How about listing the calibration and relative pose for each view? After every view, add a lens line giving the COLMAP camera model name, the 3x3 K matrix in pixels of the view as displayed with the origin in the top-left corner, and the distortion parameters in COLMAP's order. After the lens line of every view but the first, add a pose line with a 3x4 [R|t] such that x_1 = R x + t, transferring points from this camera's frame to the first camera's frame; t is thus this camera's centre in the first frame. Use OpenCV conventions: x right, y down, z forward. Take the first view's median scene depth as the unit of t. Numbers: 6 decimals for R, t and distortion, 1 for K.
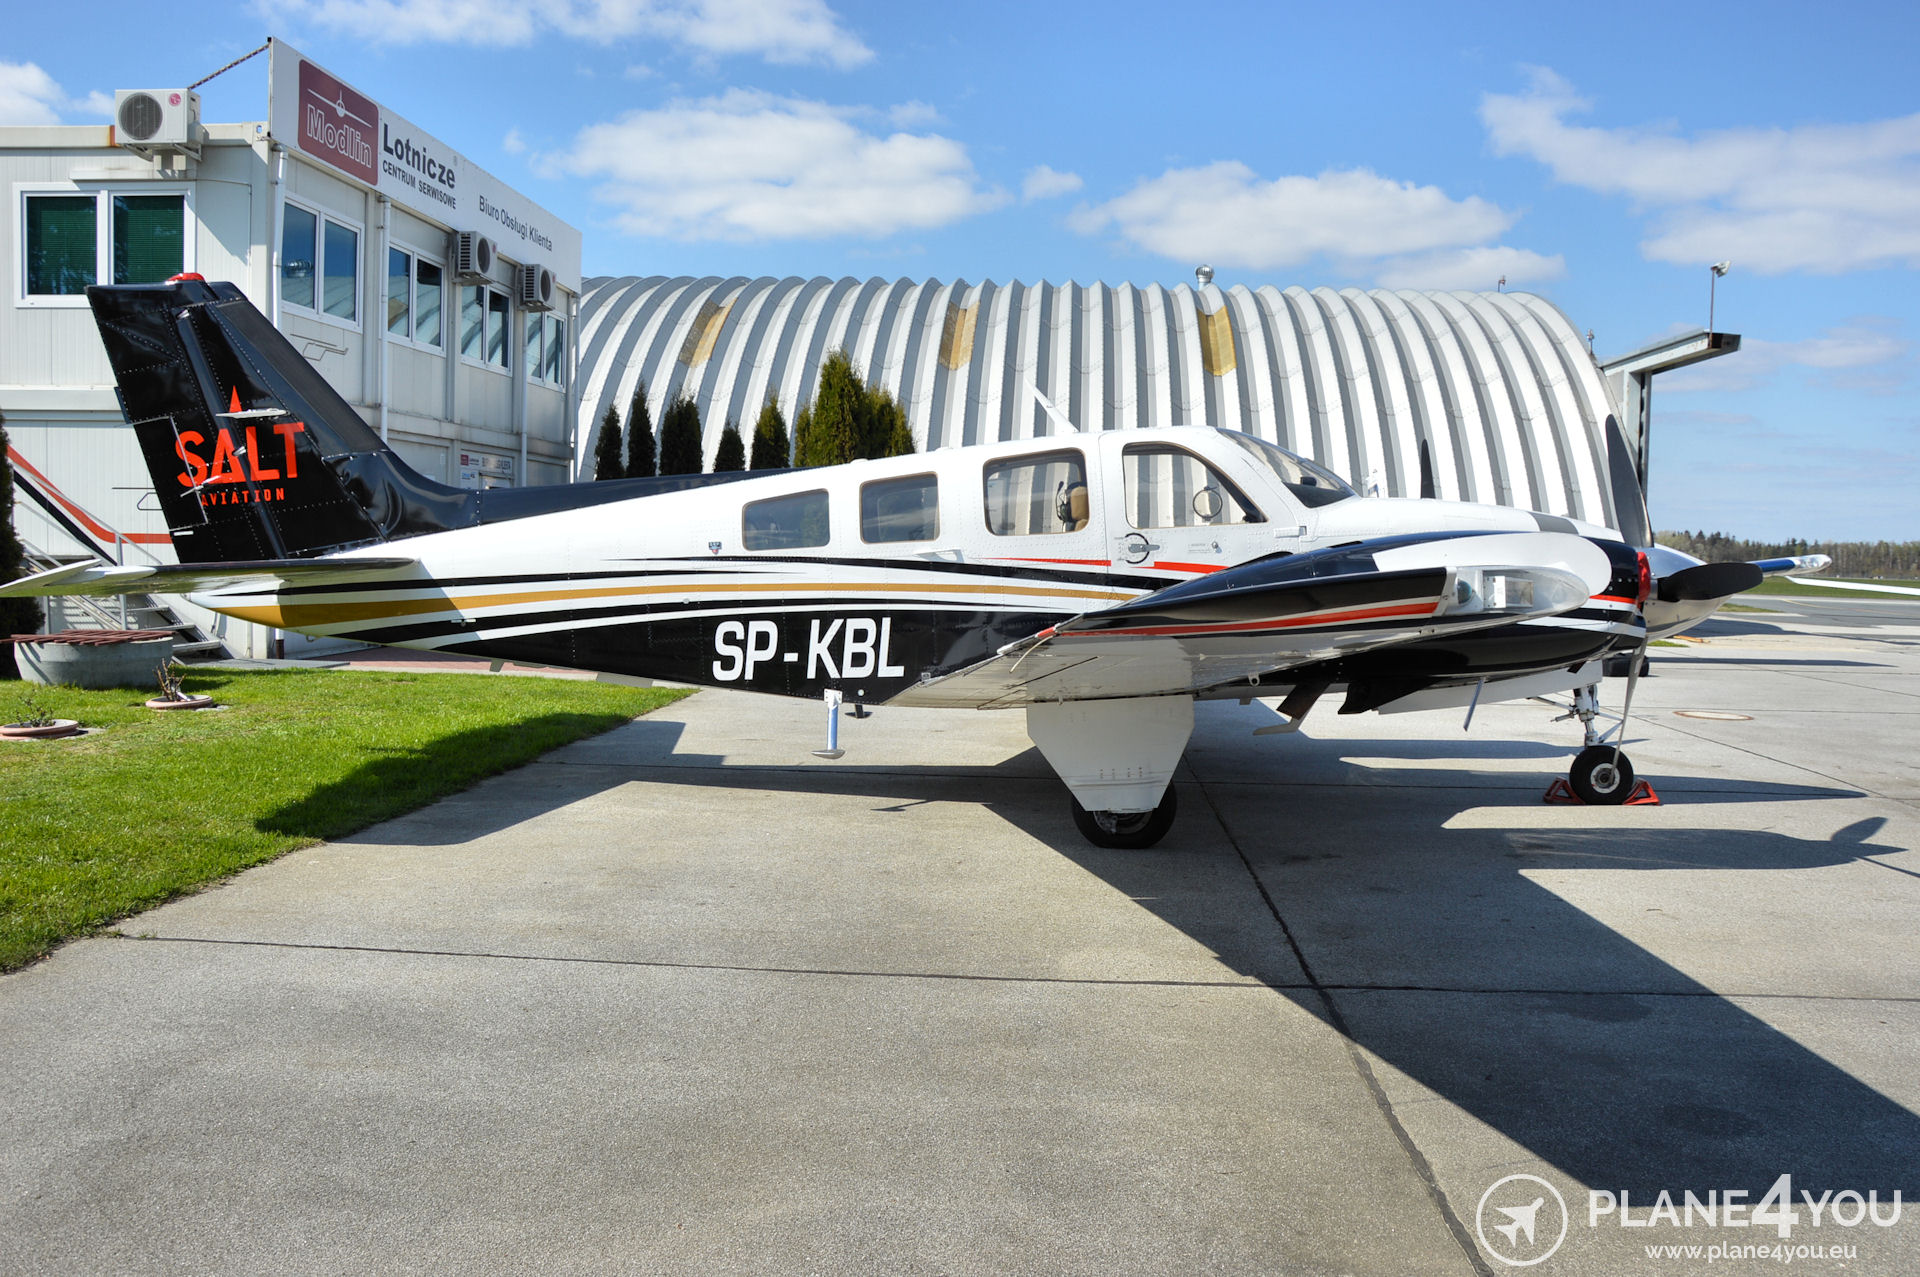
lens RADIAL K [[1524.0, 0, 960.0], [0, 1524.0, 638.5], [0, 0, 1]] dist [-0.156339, 0.124377]
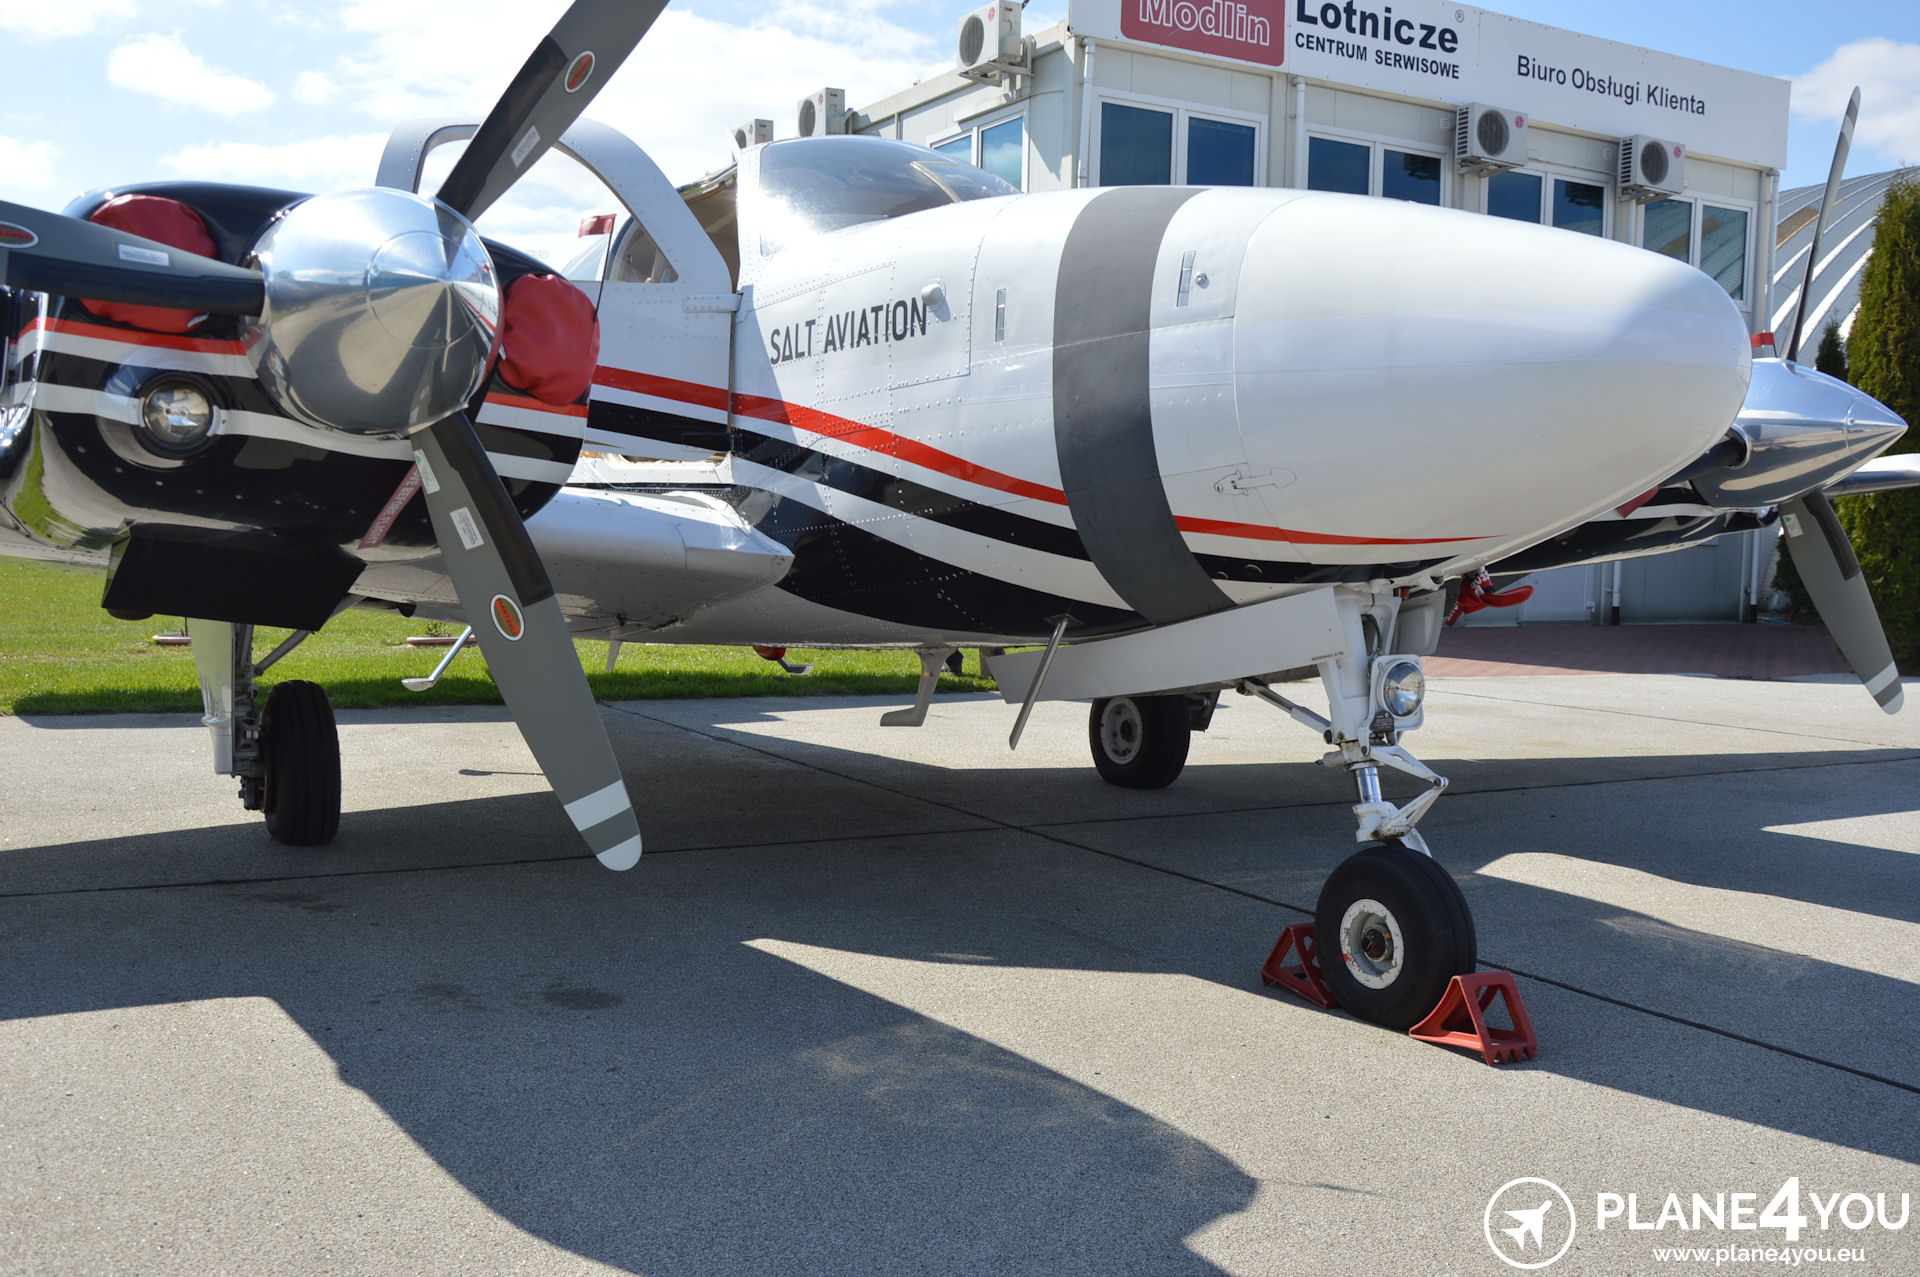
lens RADIAL K [[1782.6, 0, 960.0], [0, 1782.6, 638.5], [0, 0, 1]] dist [-0.109851, 0.208533]
pose [[0.546884, 0.043821, -0.836061, 0.311594], [-0.066158, 0.997768, 0.009021, 0.012115], [0.834590, 0.050379, 0.548563, 0.304338]]
